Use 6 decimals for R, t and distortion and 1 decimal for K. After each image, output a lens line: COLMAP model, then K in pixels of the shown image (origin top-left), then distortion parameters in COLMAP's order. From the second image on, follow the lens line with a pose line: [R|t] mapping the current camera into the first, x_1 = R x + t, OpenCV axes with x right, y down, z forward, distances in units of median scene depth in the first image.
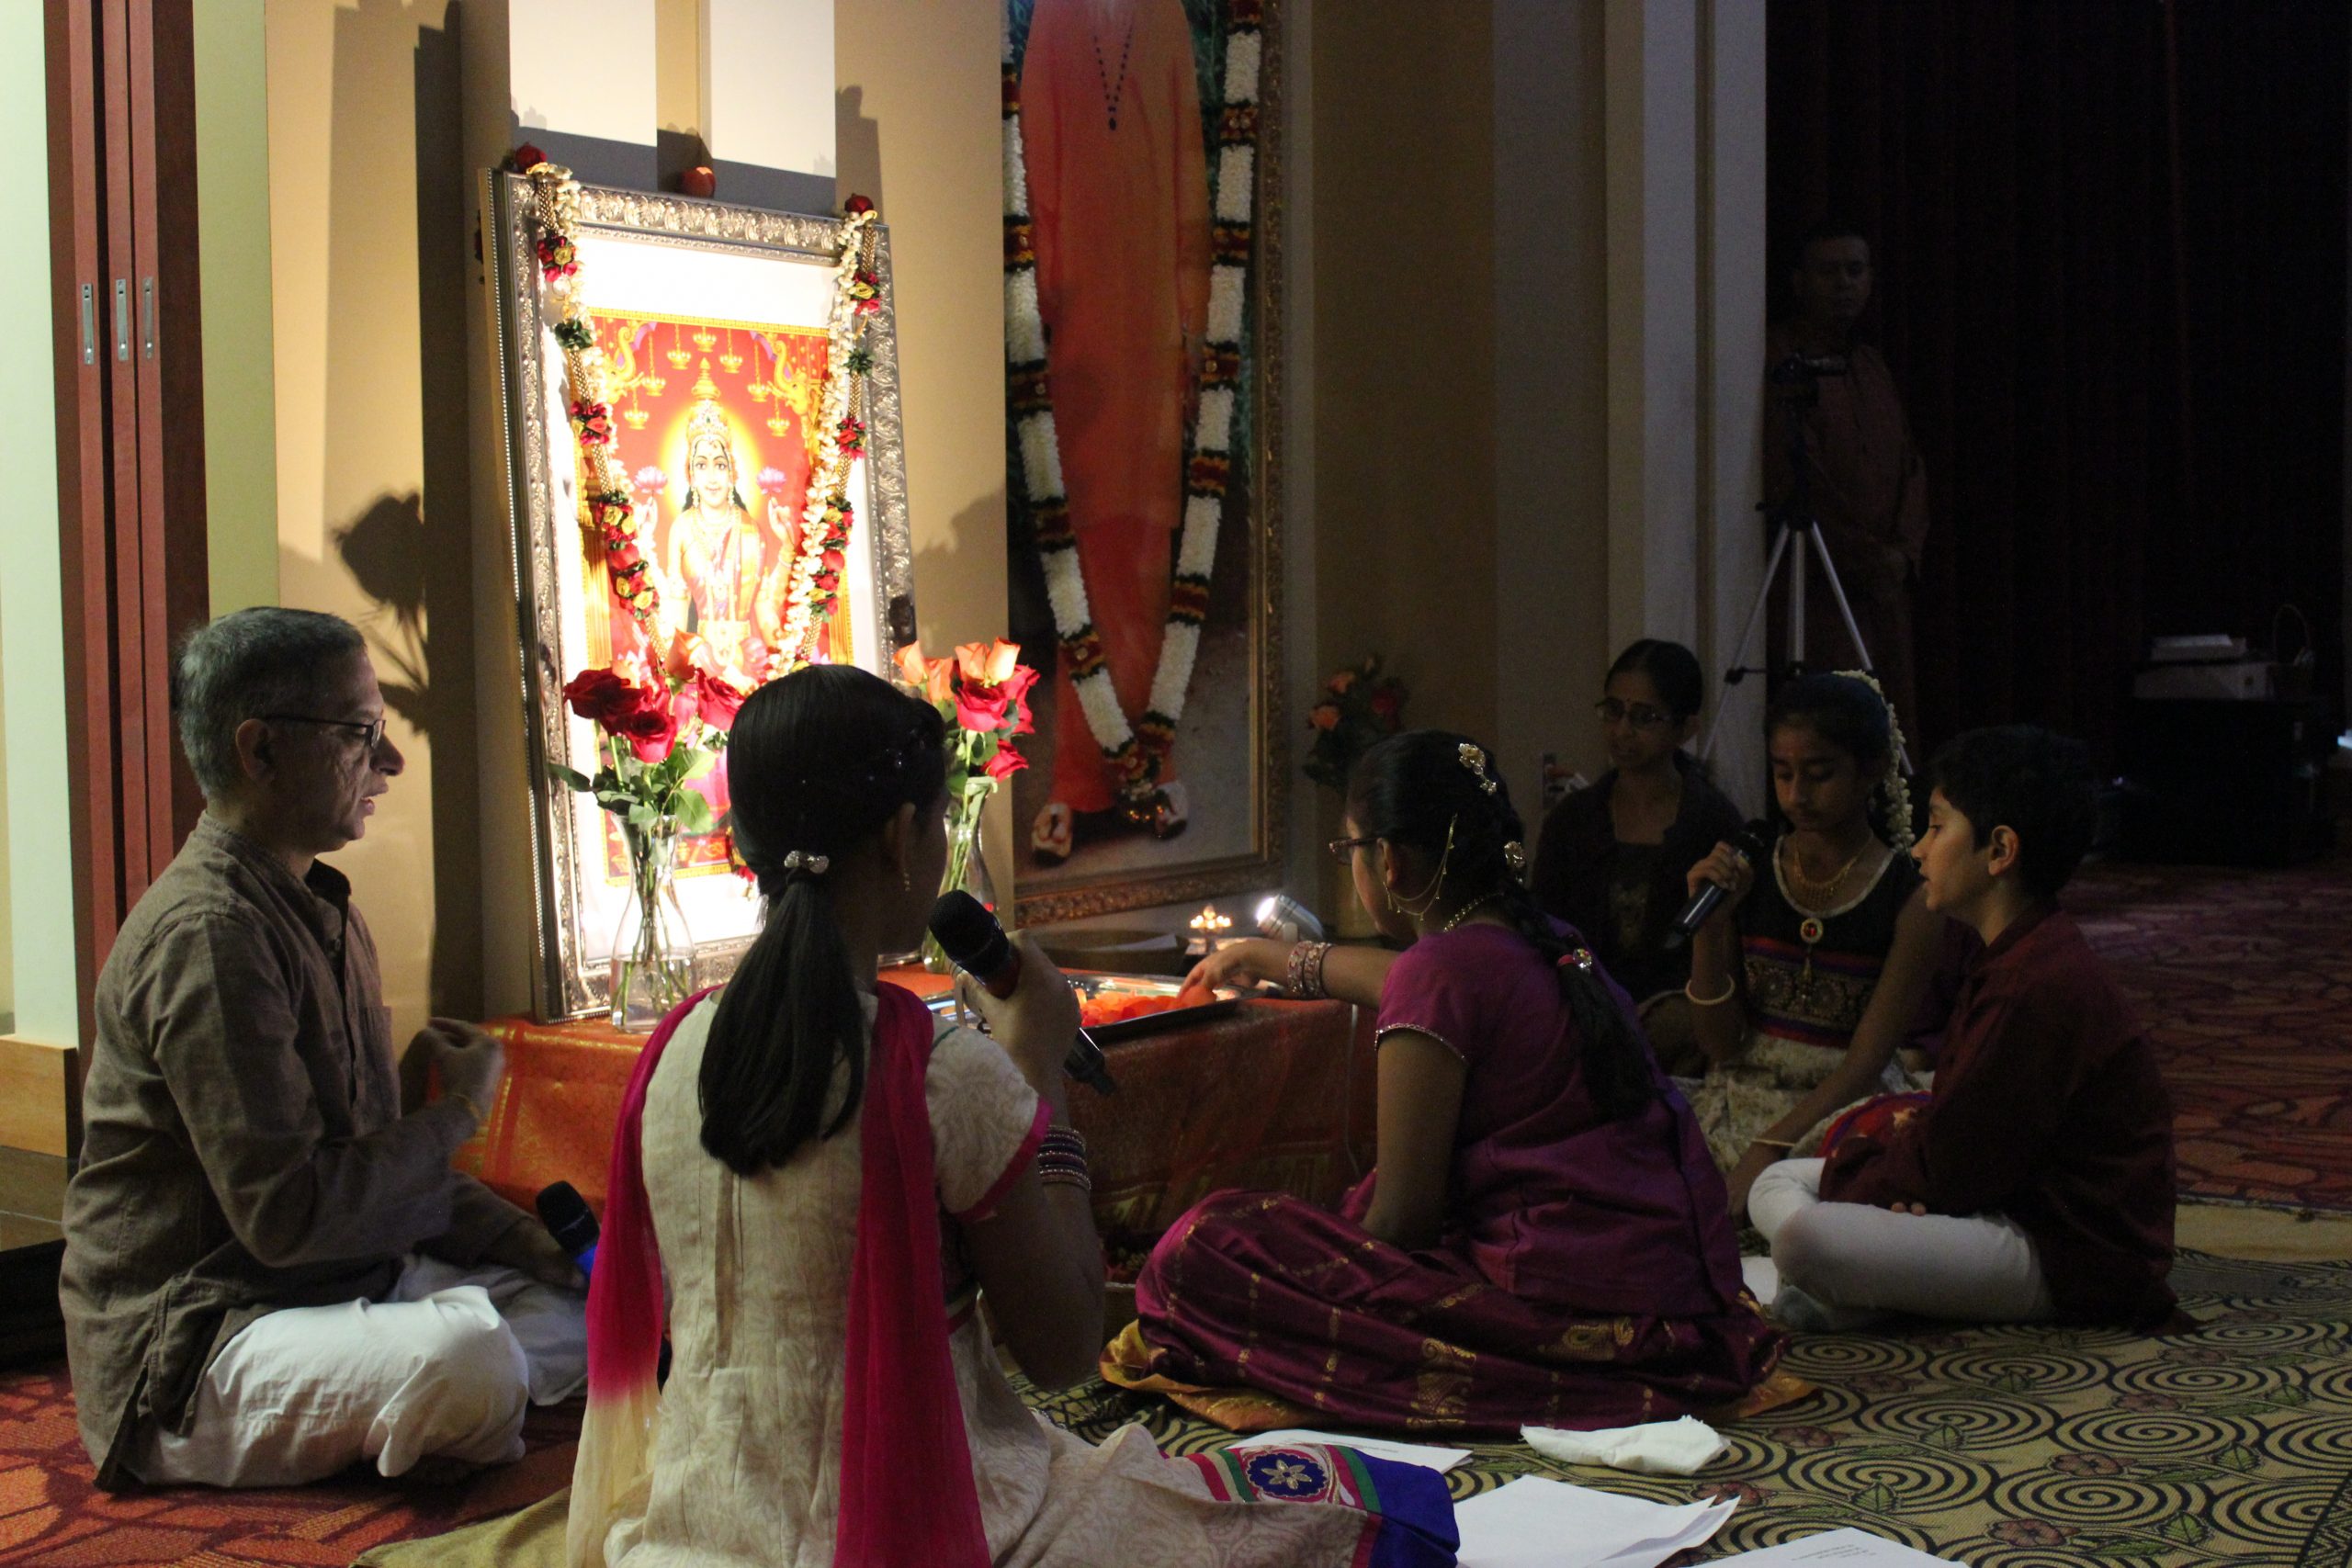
lens RADIAL K [[3055.5, 0, 1240.6], [0, 3055.5, 754.2], [0, 0, 1]] dist [-0.038684, 0.000000]
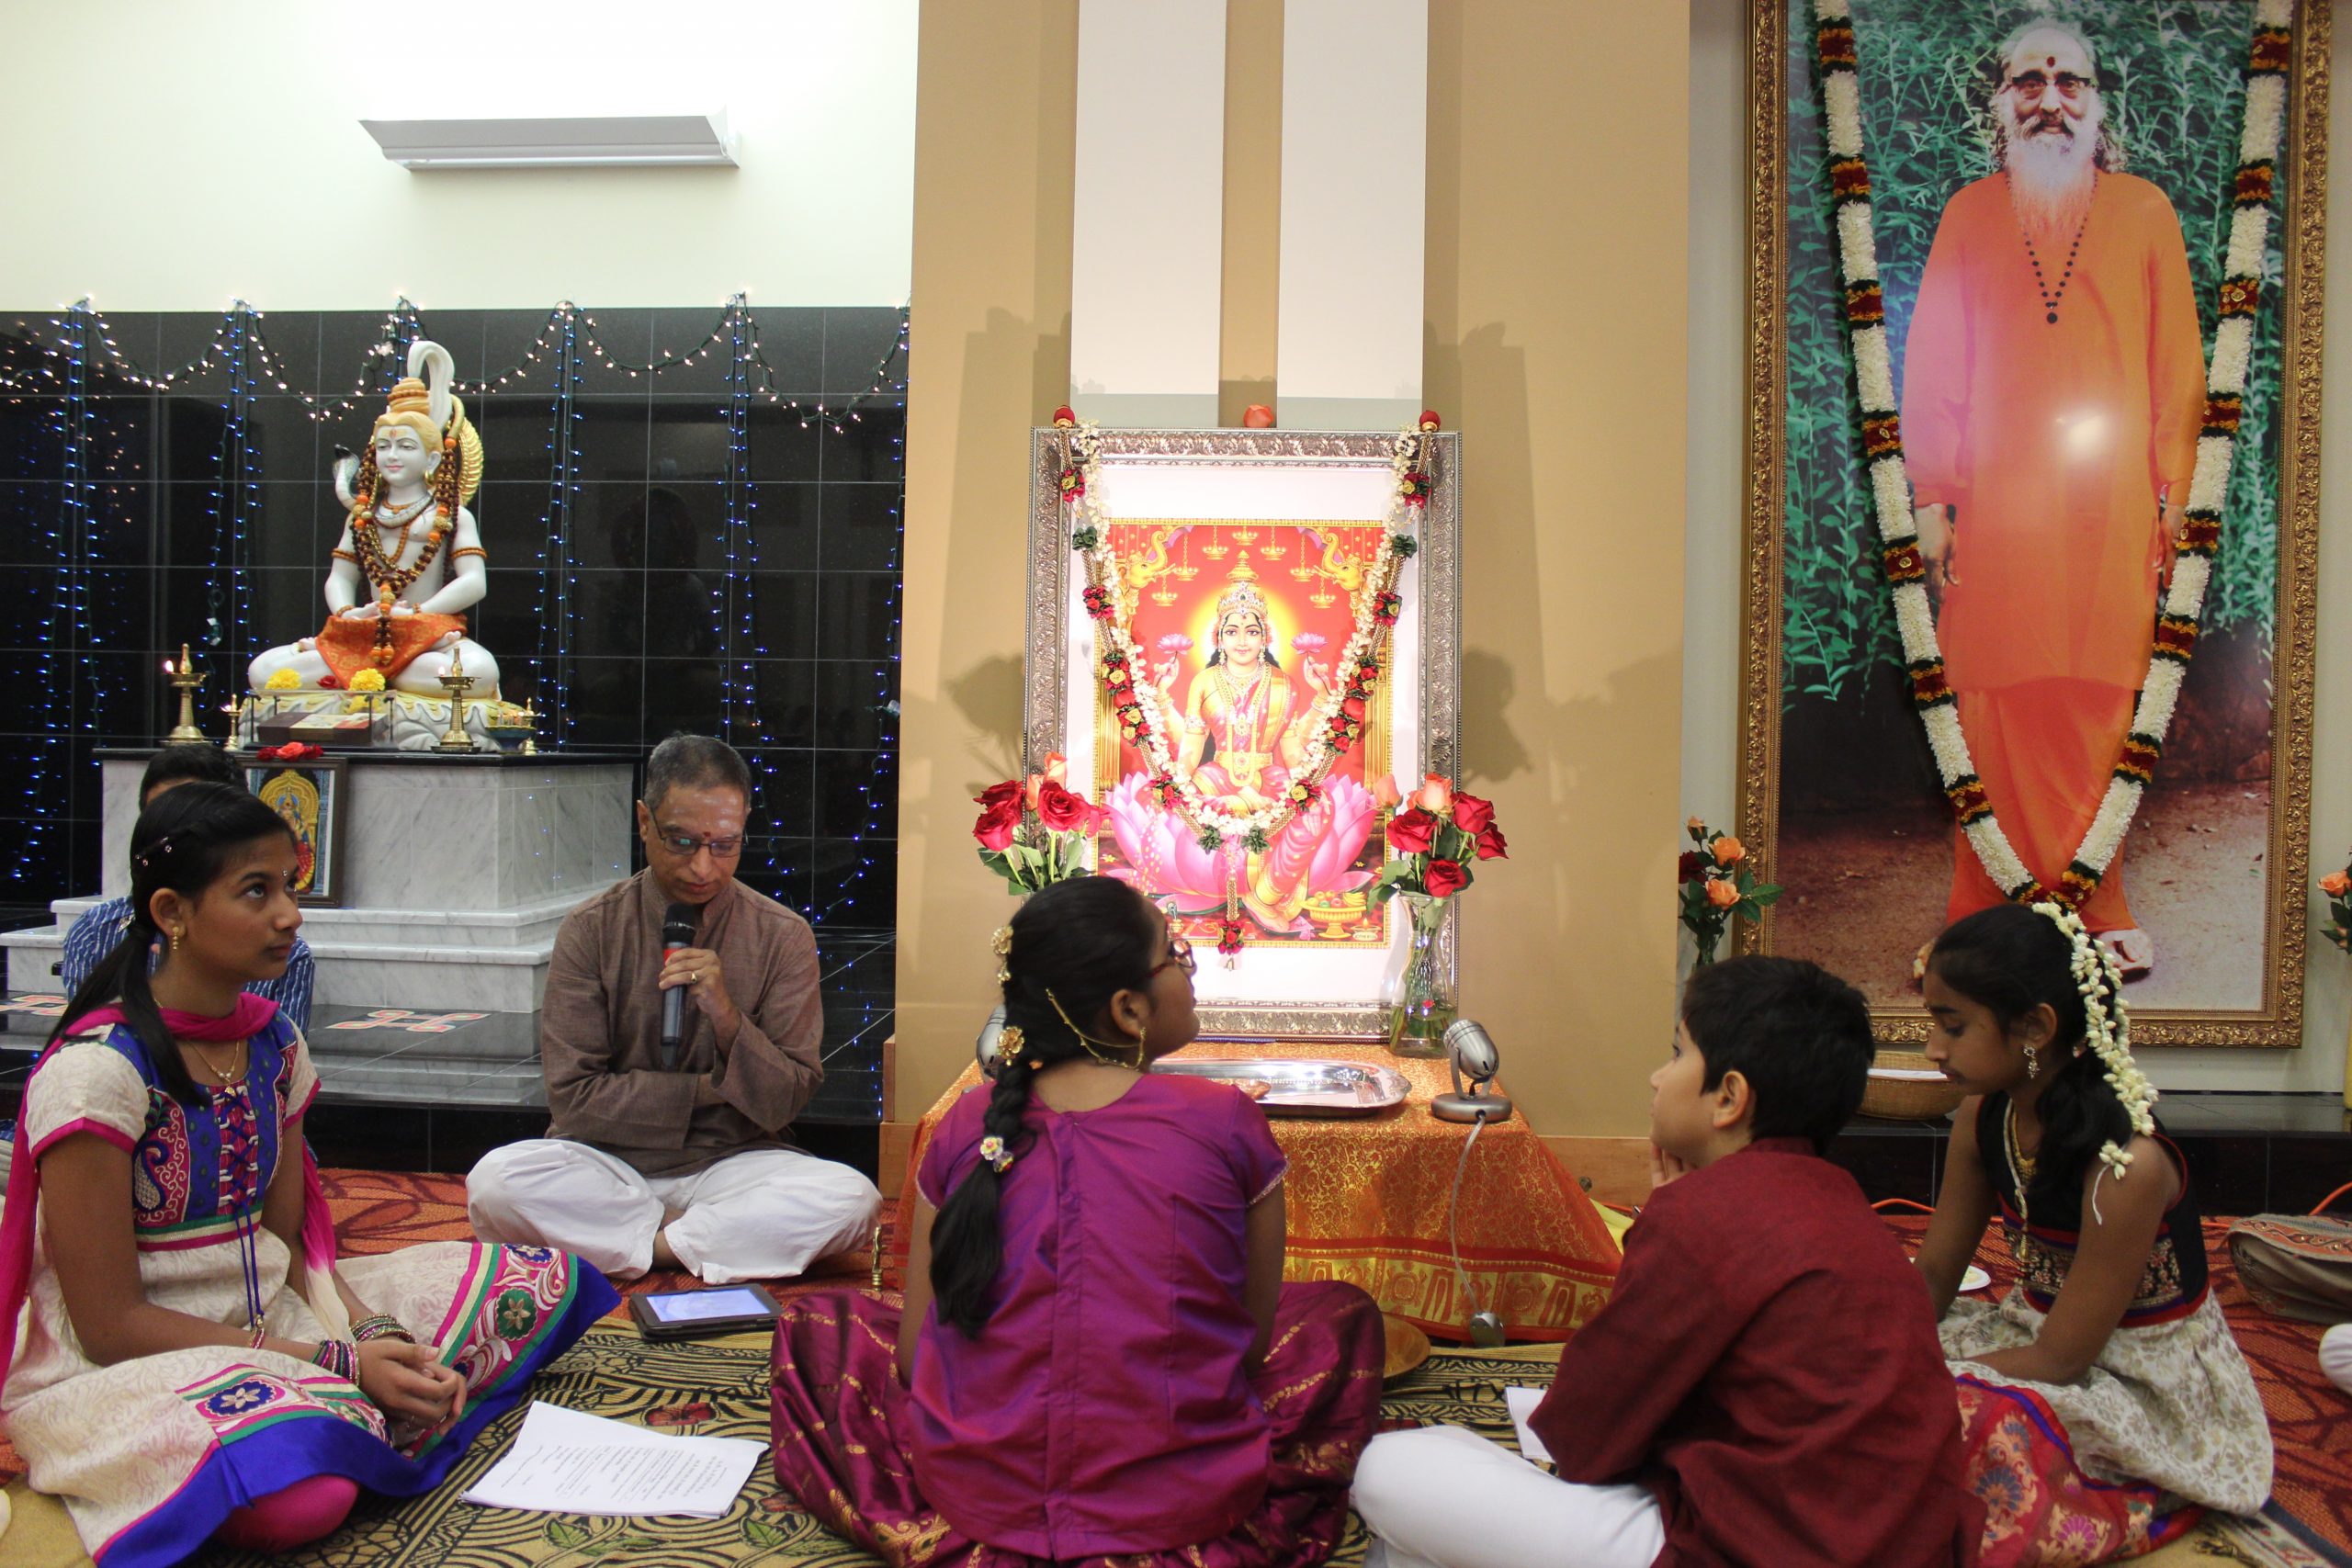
lens RADIAL K [[1914.6, 0, 1186.7], [0, 1914.6, 780.4], [0, 0, 1]] dist [-0.155685, 0.137642]
pose [[0.520558, 0.038379, -0.852963, 0.494209], [-0.067090, 0.997739, 0.003948, -0.032440], [0.851186, 0.055170, 0.521956, 0.542139]]
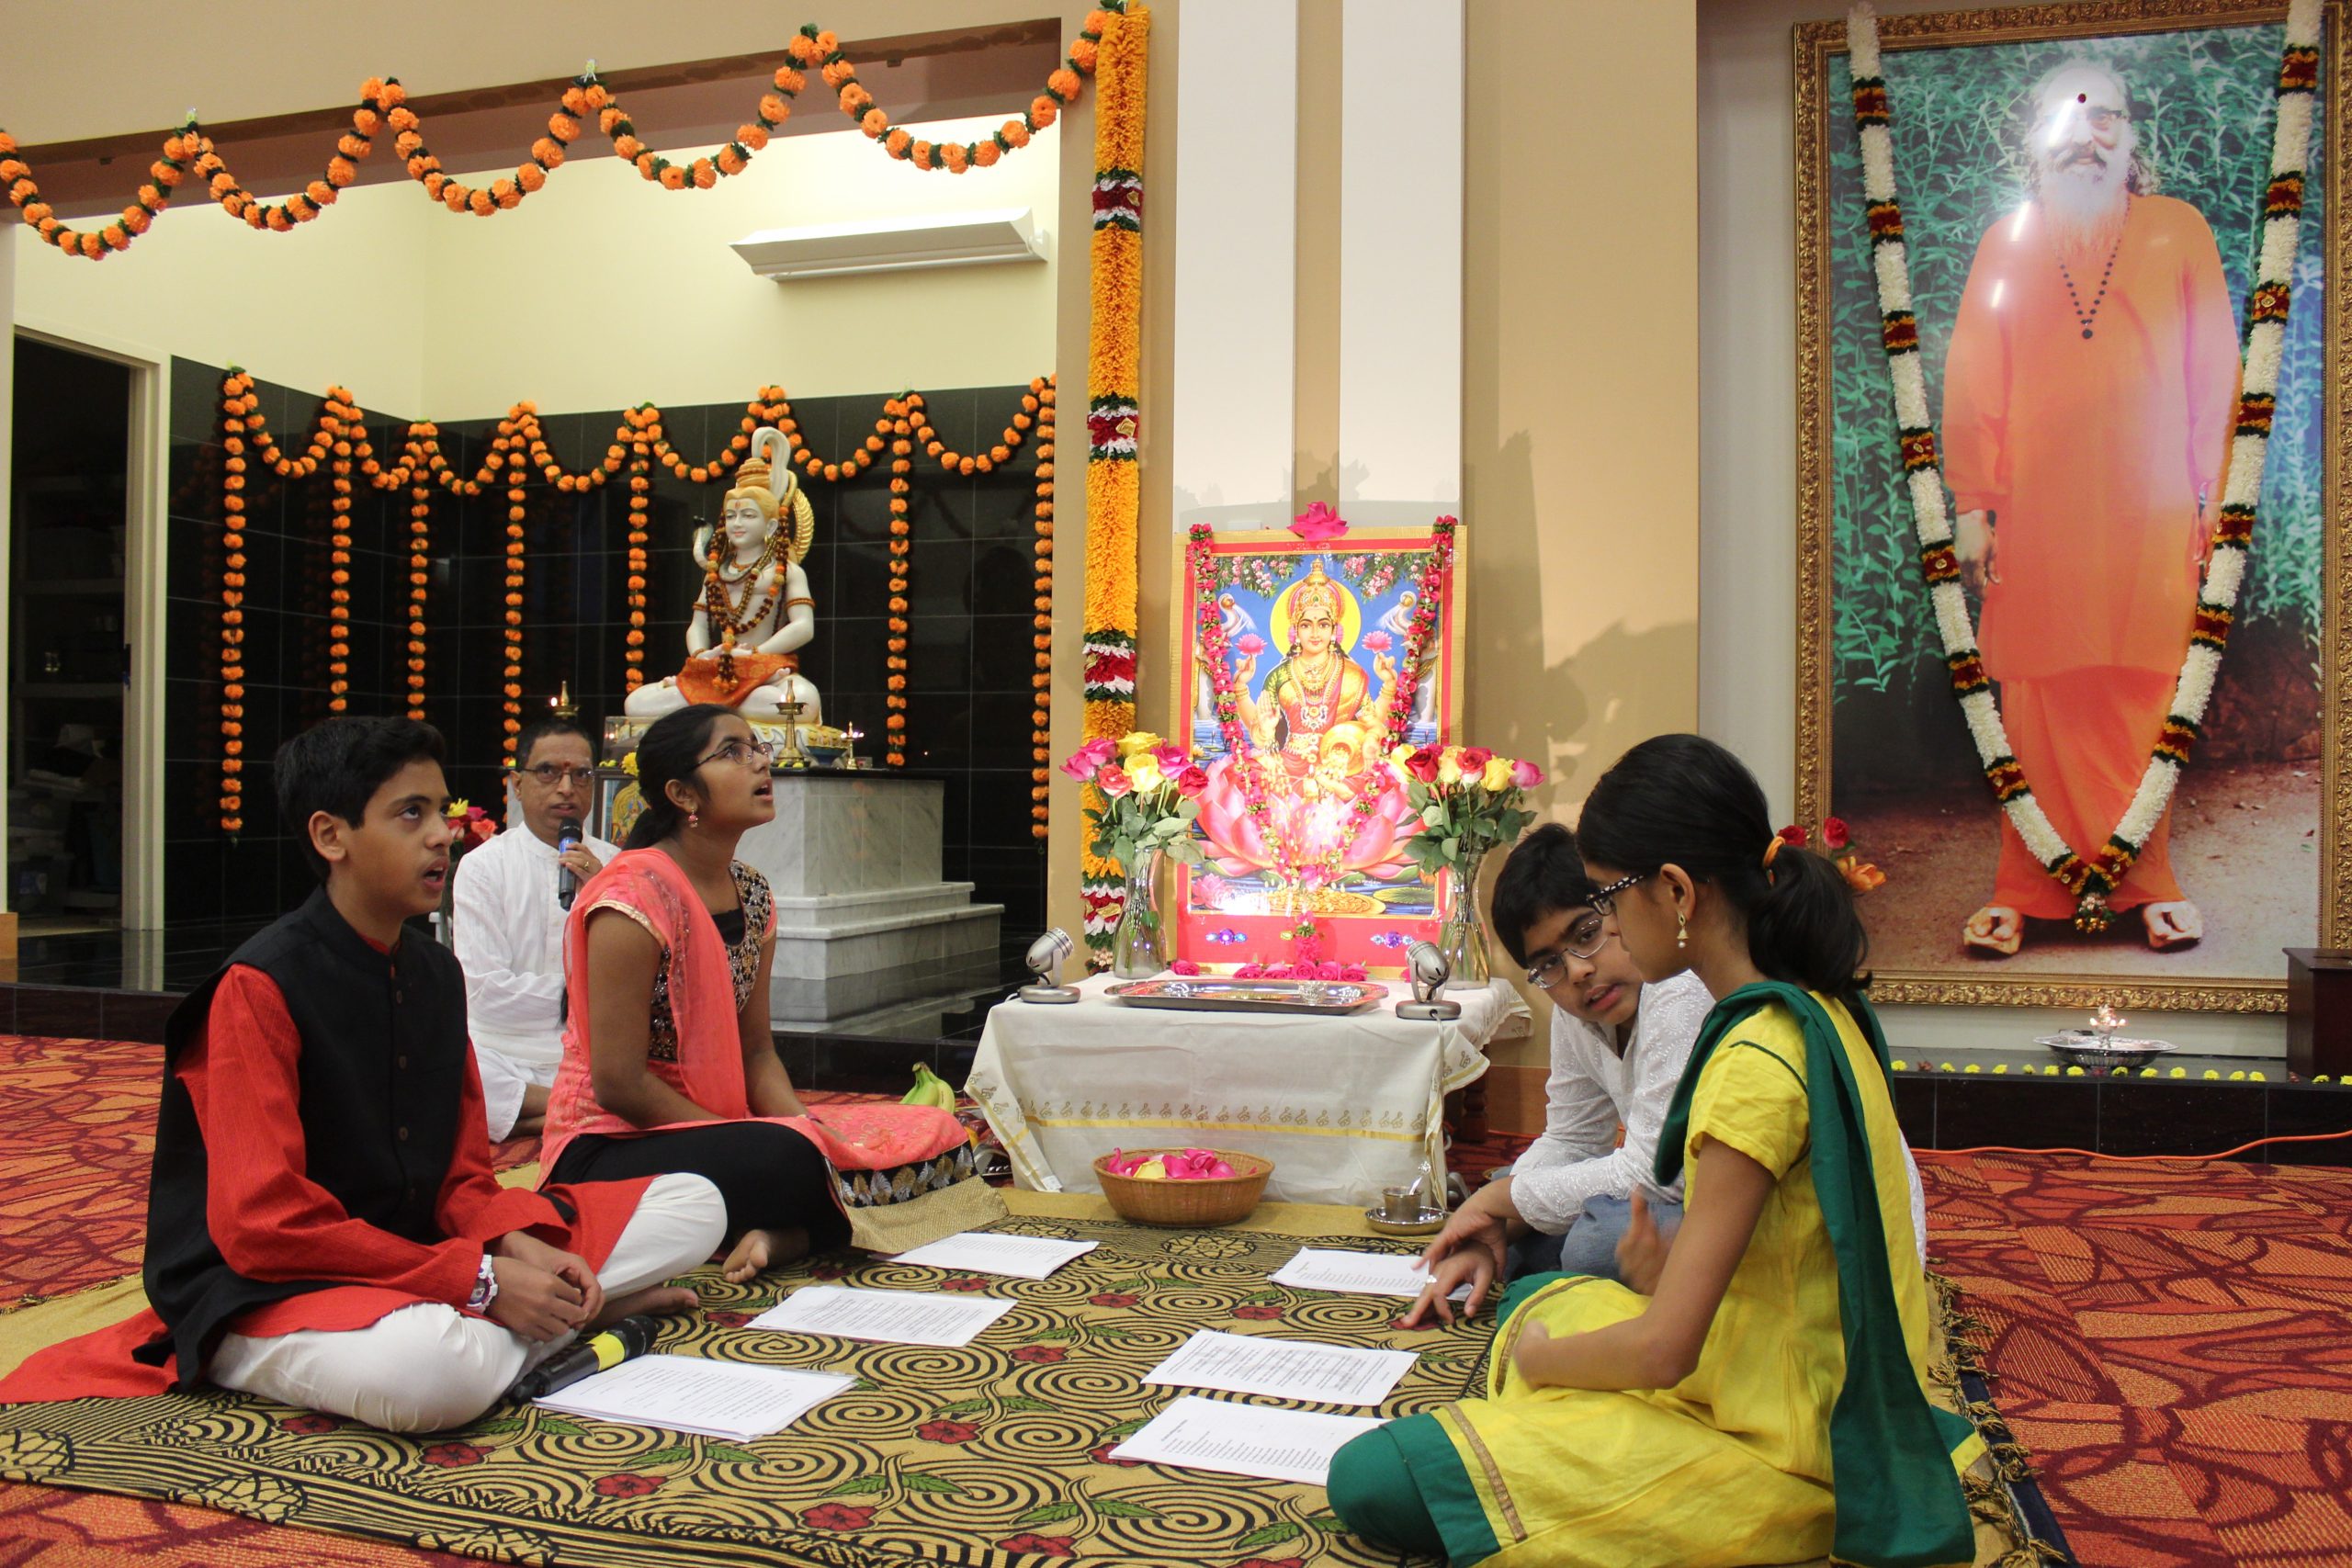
lens RADIAL K [[1914.6, 0, 1186.4], [0, 1914.6, 788.0], [0, 0, 1]] dist [-0.155685, 0.137642]
pose [[0.302924, 0.012729, -0.952930, 0.719425], [-0.062709, 0.998010, -0.006603, -0.007586], [0.950949, 0.061757, 0.303120, 0.627188]]
